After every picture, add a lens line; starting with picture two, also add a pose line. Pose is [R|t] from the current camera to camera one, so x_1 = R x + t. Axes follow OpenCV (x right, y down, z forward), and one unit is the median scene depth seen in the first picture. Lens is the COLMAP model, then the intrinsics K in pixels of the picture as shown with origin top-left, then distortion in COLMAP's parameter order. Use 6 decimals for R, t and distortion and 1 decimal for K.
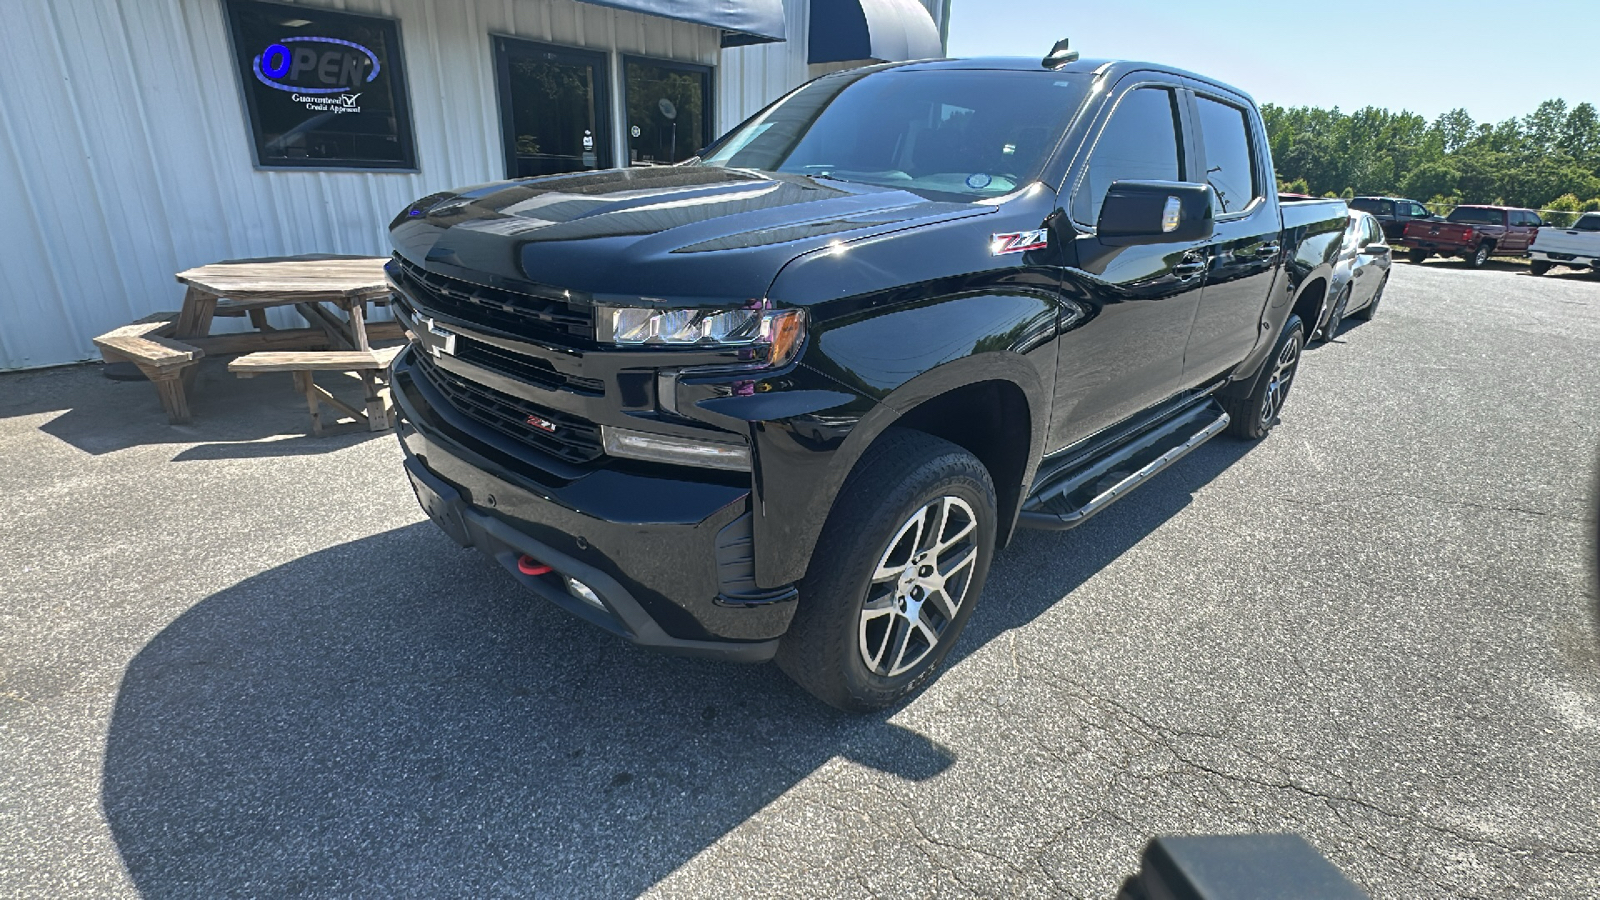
lens RADIAL K [[734.6, 0, 800.9], [0, 734.6, 450.4], [0, 0, 1]] dist [-0.007178, 0.001299]
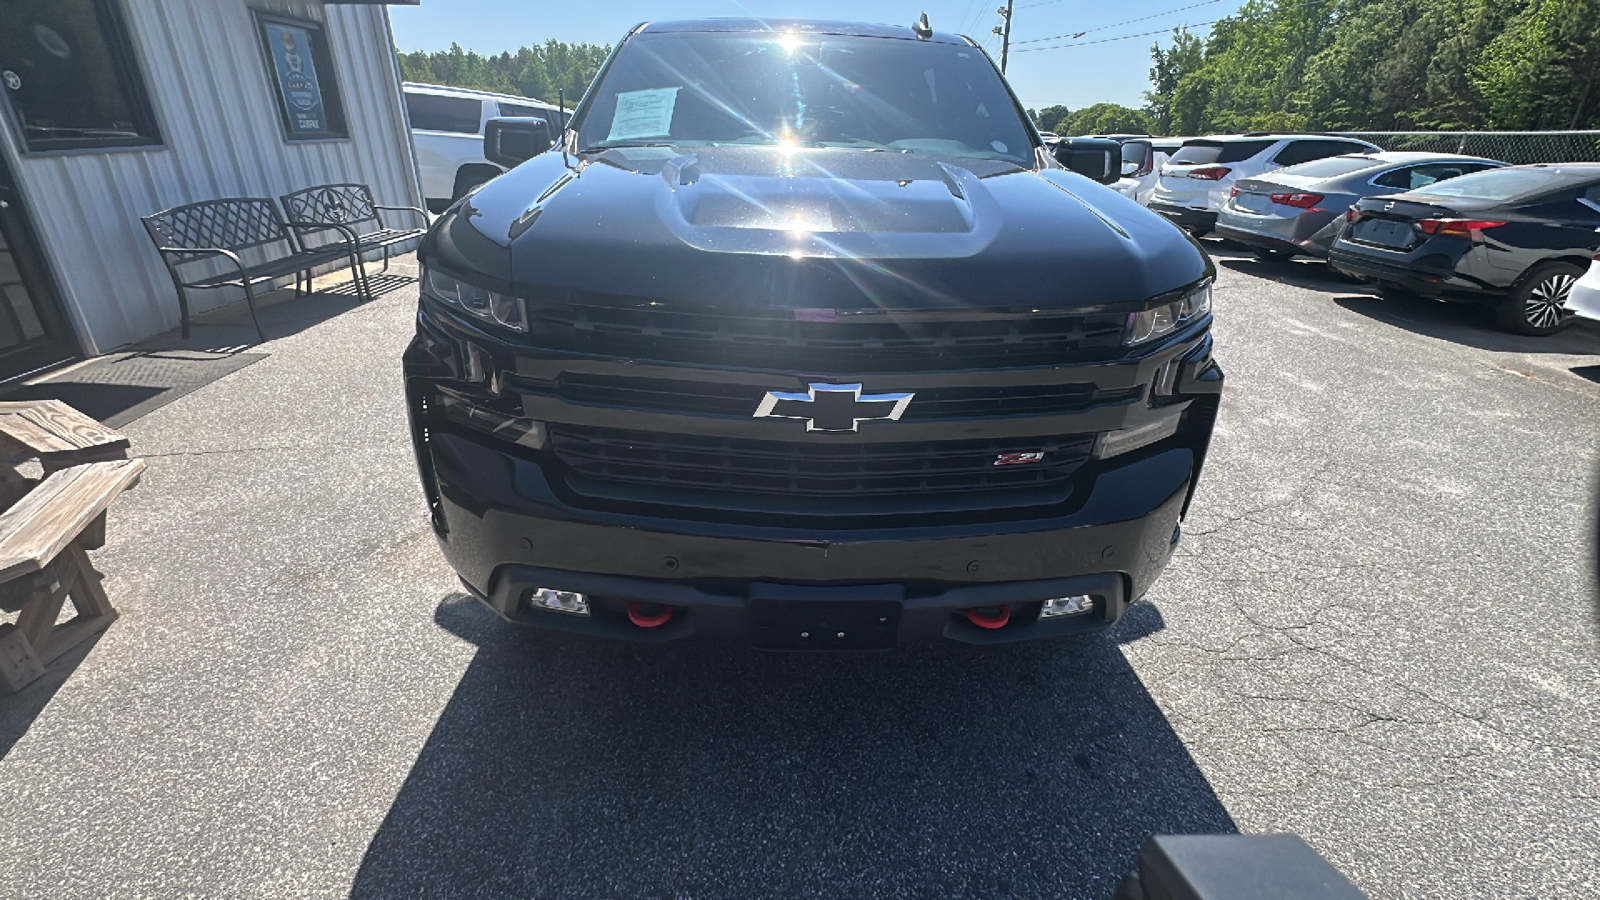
lens RADIAL K [[734.6, 0, 800.9], [0, 734.6, 450.4], [0, 0, 1]] dist [-0.007178, 0.001299]
pose [[0.677783, -0.332640, 0.655714, -0.835372], [0.283541, 0.941080, 0.184320, -0.213396], [-0.678391, 0.060993, 0.732165, 0.391564]]
